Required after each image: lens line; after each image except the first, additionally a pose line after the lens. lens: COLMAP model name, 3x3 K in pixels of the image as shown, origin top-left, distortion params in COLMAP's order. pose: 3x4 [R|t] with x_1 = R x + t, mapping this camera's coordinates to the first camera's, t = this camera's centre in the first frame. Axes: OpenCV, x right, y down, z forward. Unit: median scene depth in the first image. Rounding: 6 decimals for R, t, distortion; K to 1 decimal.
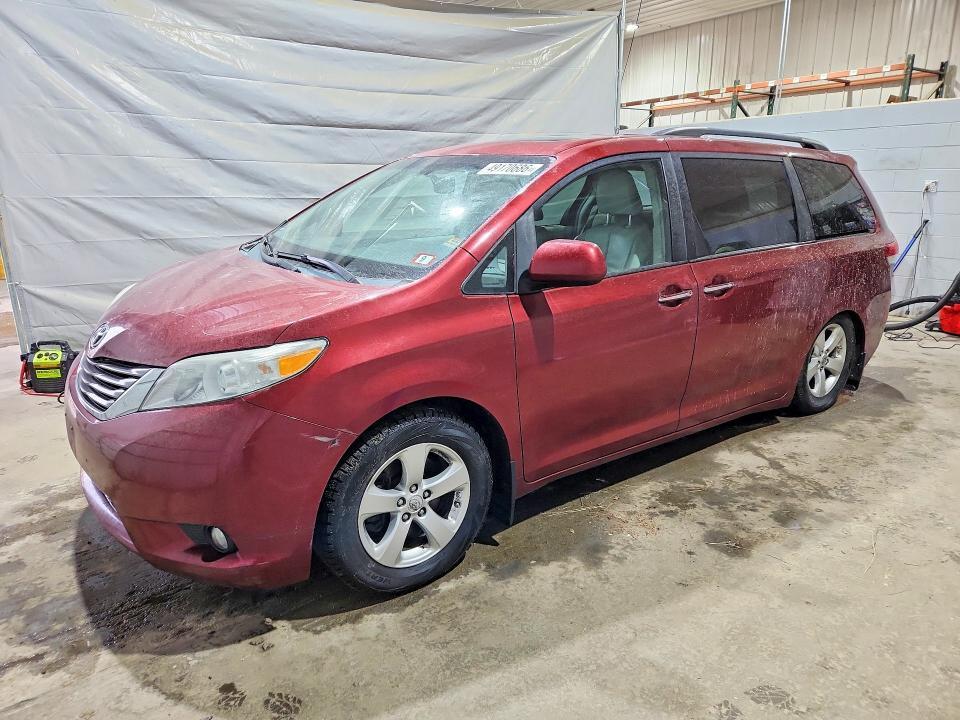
lens RADIAL K [[639.2, 0, 475.8], [0, 639.2, 356.6], [0, 0, 1]] dist [0.035349, -0.015737]
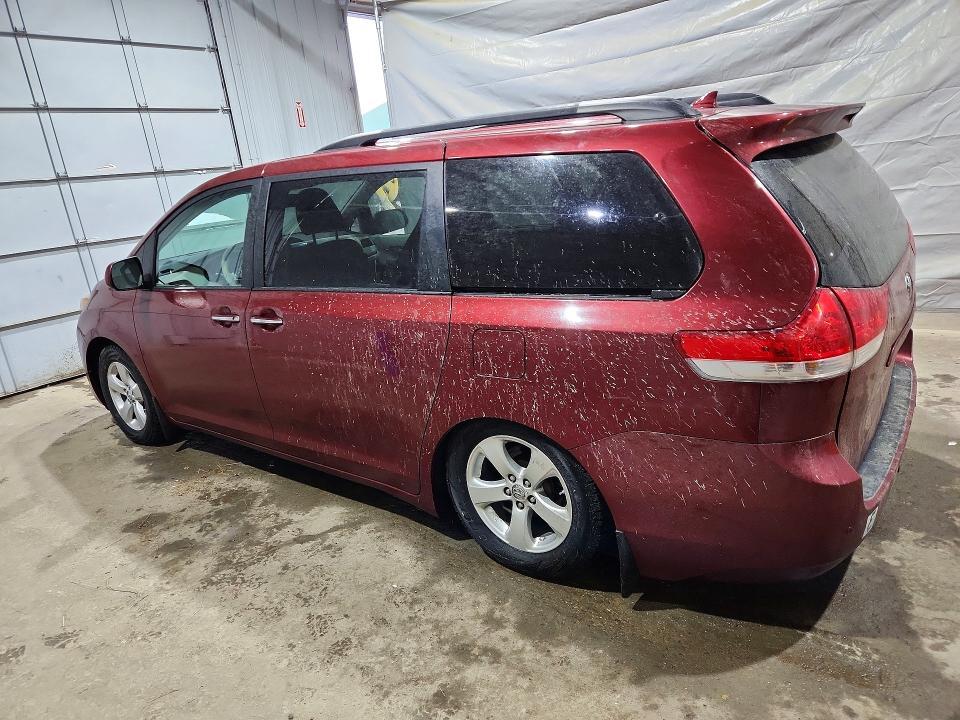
lens RADIAL K [[639.2, 0, 473.9], [0, 639.2, 358.8], [0, 0, 1]] dist [0.035349, -0.015737]
pose [[0.282102, 0.254673, -0.924965, 1.380755], [-0.147057, 0.964208, 0.220628, -0.313772], [0.948047, 0.073783, 0.309456, 1.016359]]
